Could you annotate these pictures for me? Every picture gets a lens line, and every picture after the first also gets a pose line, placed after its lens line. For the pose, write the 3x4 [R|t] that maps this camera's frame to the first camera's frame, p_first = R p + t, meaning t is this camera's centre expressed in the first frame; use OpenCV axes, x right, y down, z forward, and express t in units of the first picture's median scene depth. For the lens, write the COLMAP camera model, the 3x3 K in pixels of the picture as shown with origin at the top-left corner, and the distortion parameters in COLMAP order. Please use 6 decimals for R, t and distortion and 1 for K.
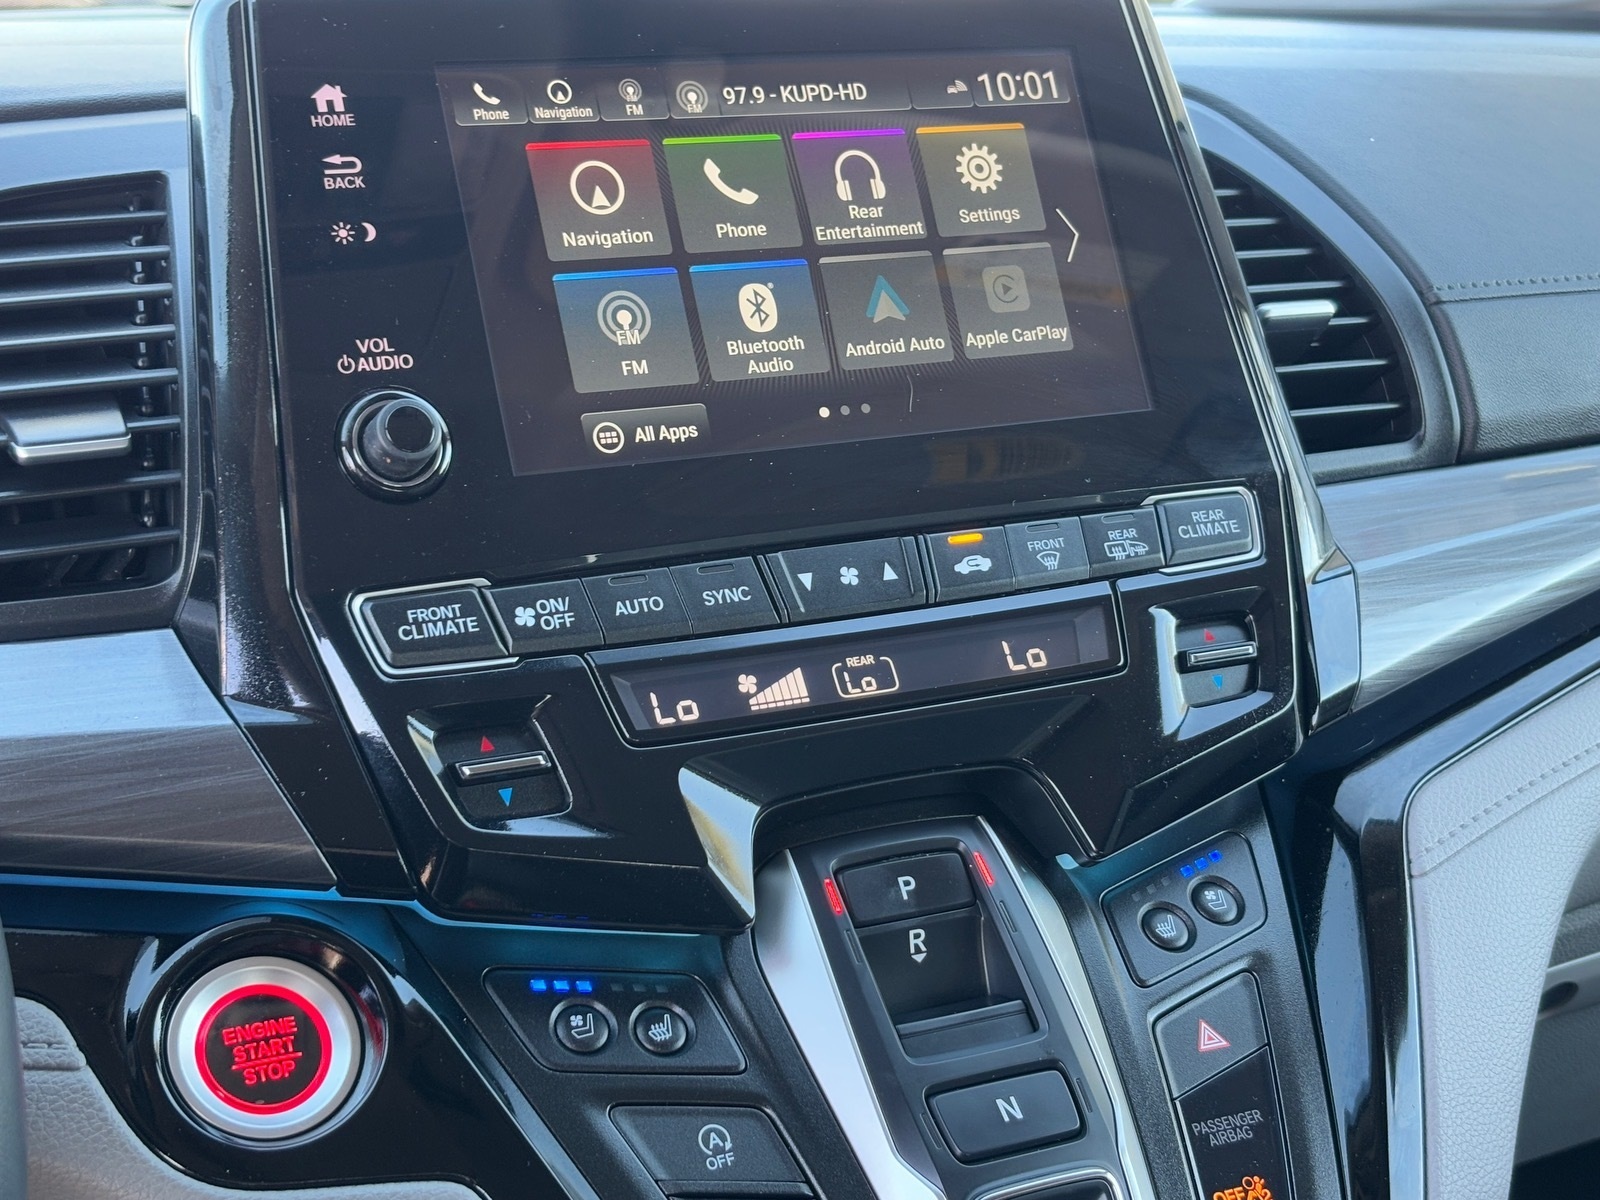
lens RADIAL K [[2485.1, 0, 784.2], [0, 2485.1, 622.6], [0, 0, 1]] dist [0.157690, 0.000000]
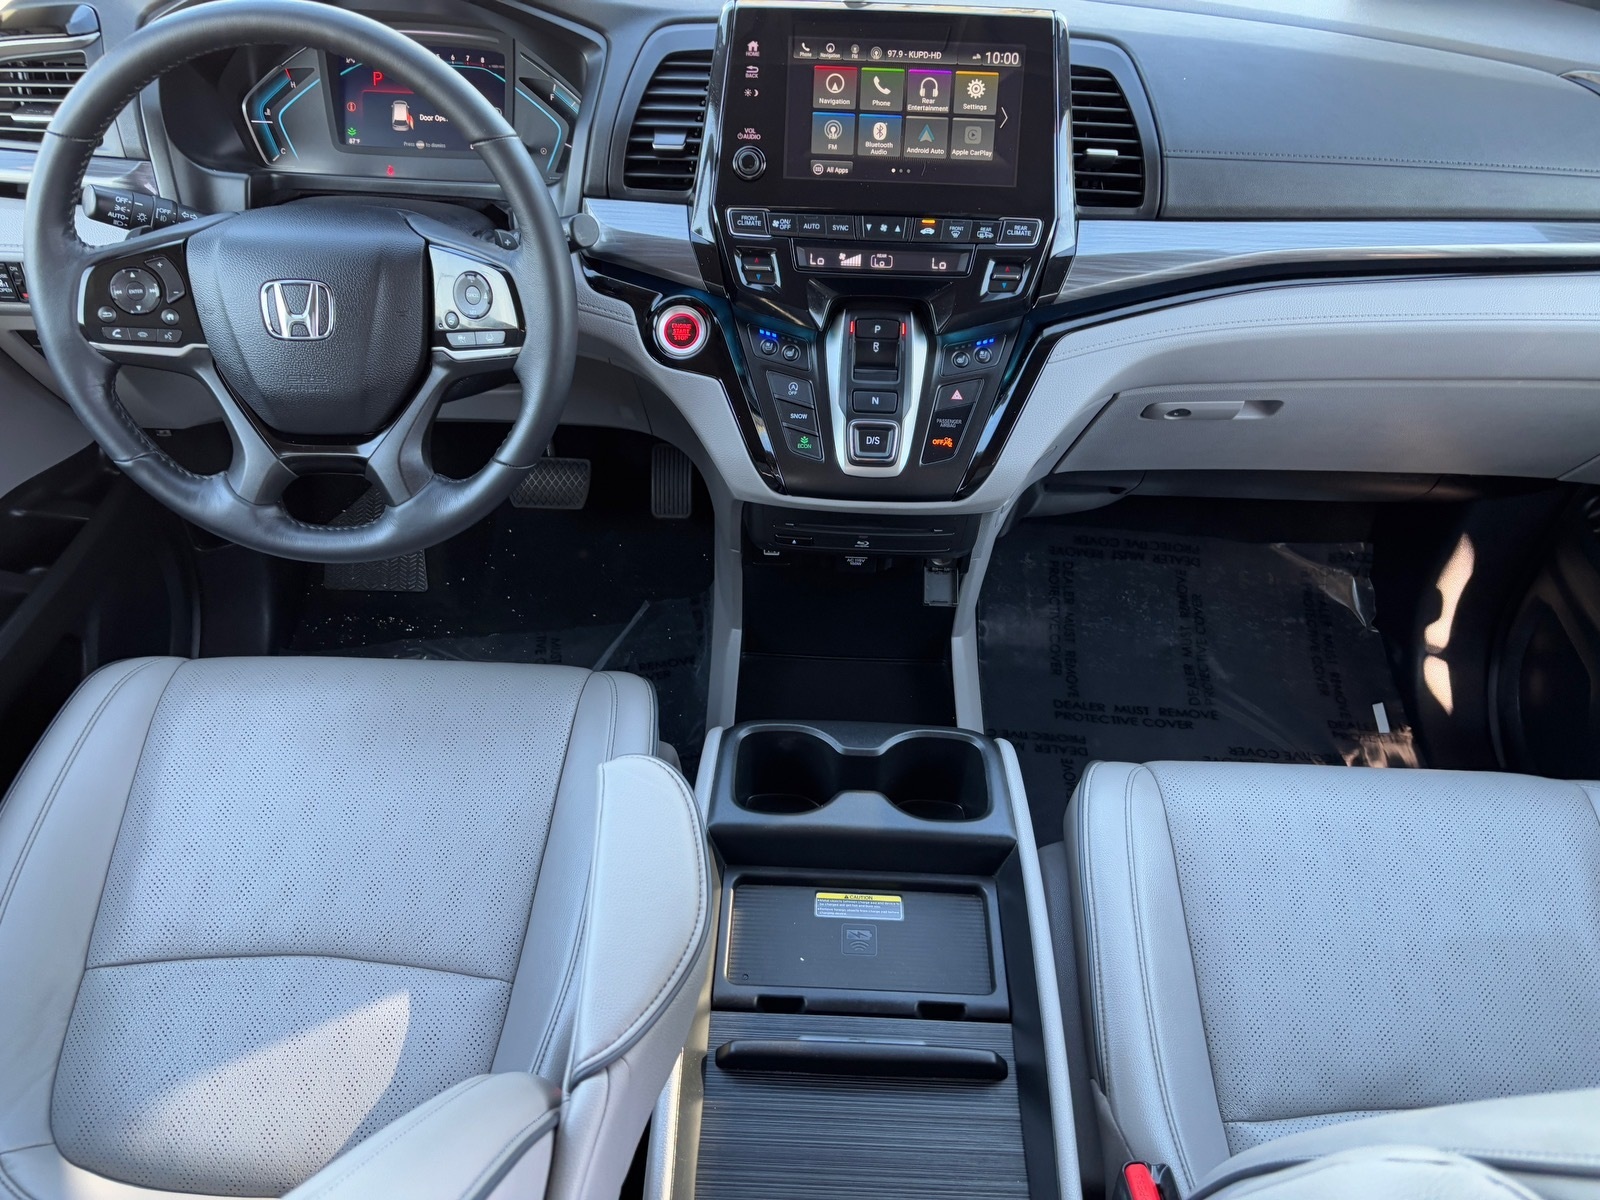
lens RADIAL K [[1227.2, 0, 804.2], [0, 1227.2, 609.7], [0, 0, 1]] dist [0.031115, -0.046364]
pose [[0.883883, 0.329146, -0.332285, 0.630050], [-0.154811, 0.876297, 0.456221, -0.298398], [0.441344, -0.351804, 0.825499, -0.531852]]
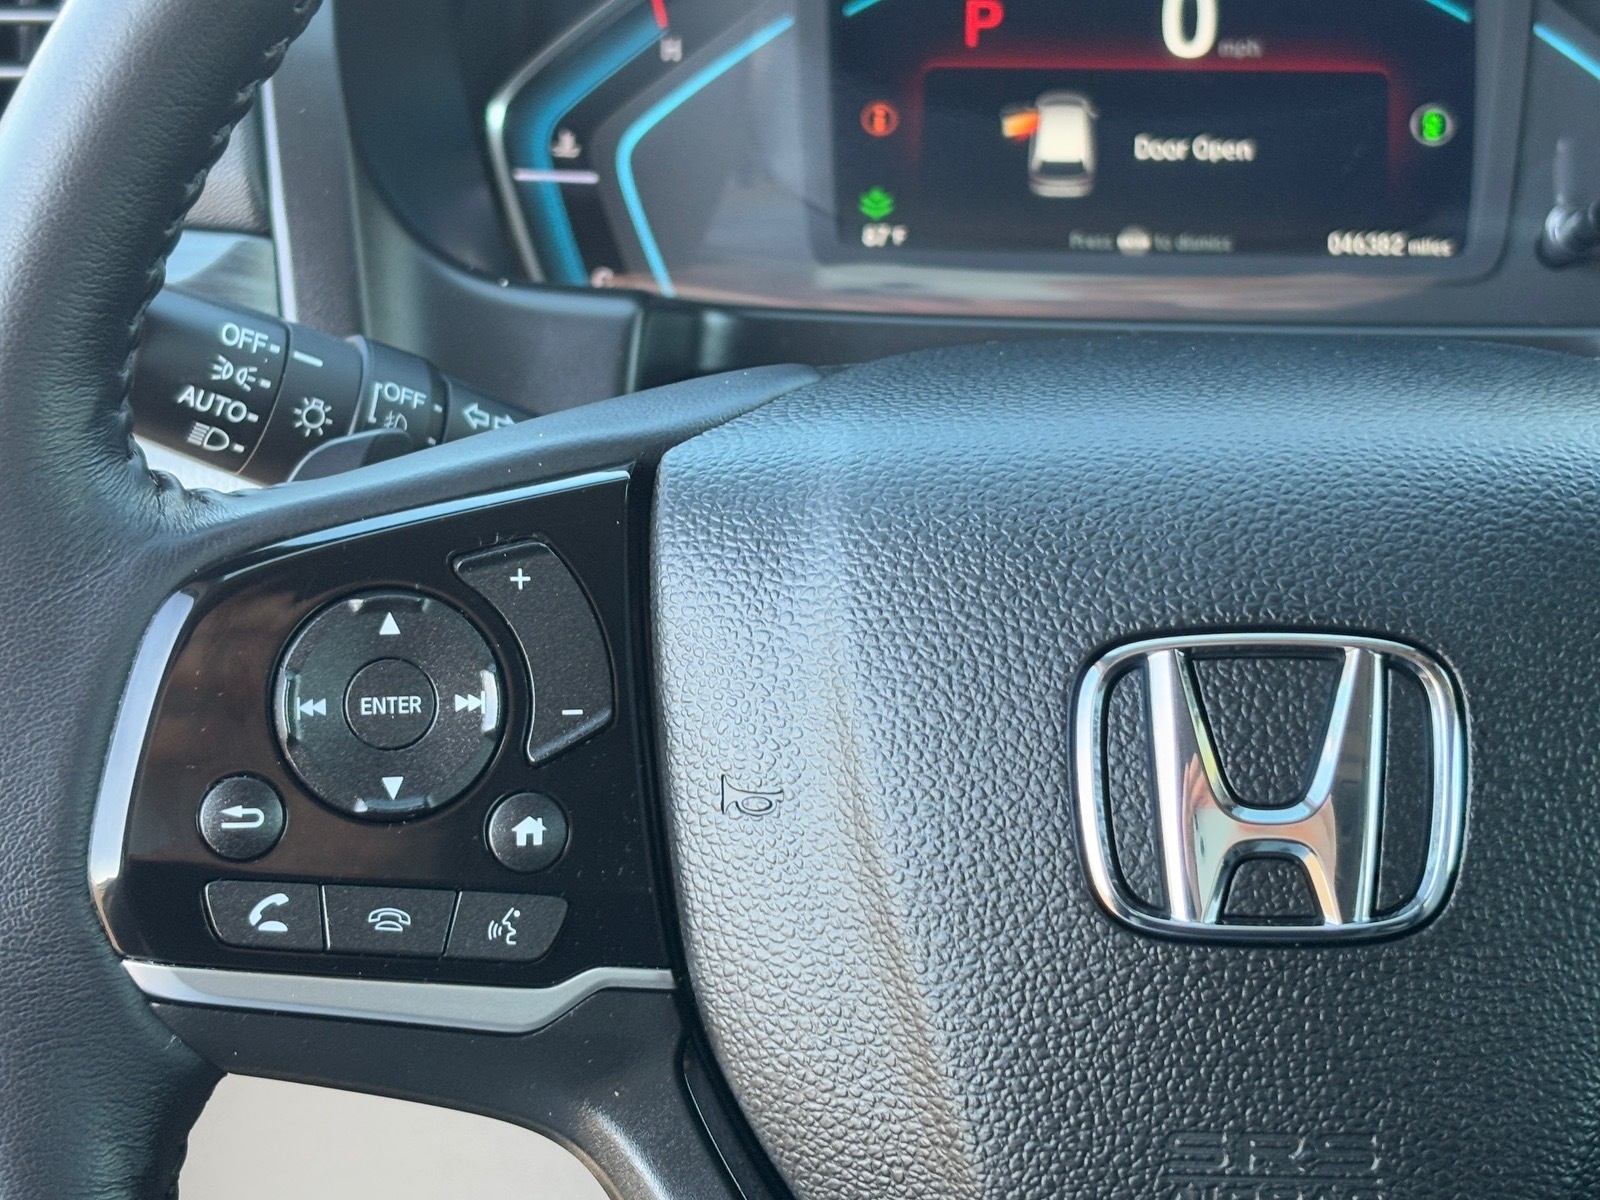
lens RADIAL K [[2975.1, 0, 759.3], [0, 2975.1, 538.6], [0, 0, 1]] dist [0.103712, 0.000000]
pose [[0.860185, 0.173967, -0.479393, -0.277022], [-0.138543, 0.984381, 0.108631, 0.034083], [0.490803, -0.027027, 0.870851, -0.107728]]
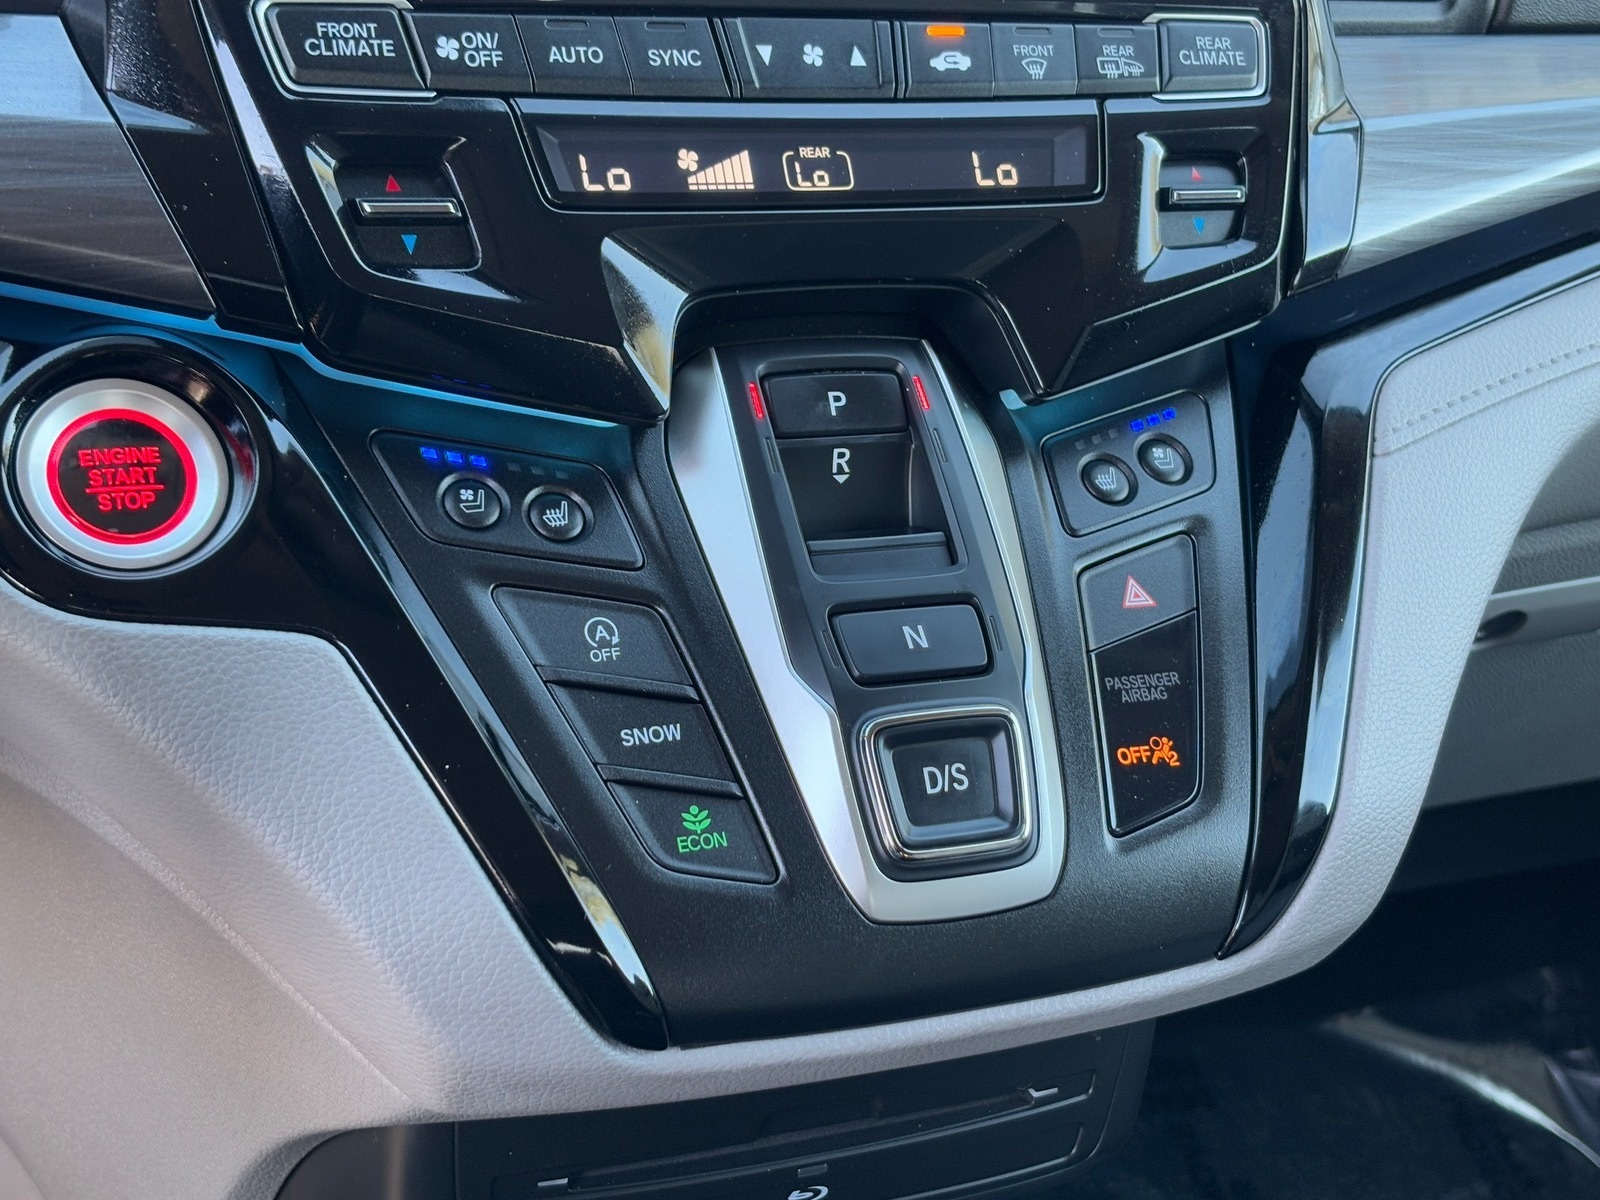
lens RADIAL K [[2485.1, 0, 782.4], [0, 2485.1, 621.4], [0, 0, 1]] dist [0.157690, 0.000000]
pose [[0.994205, 0.106475, 0.014803, 0.023814], [-0.107499, 0.984615, 0.137761, 0.060516], [0.000092, -0.138554, 0.990355, 0.065257]]
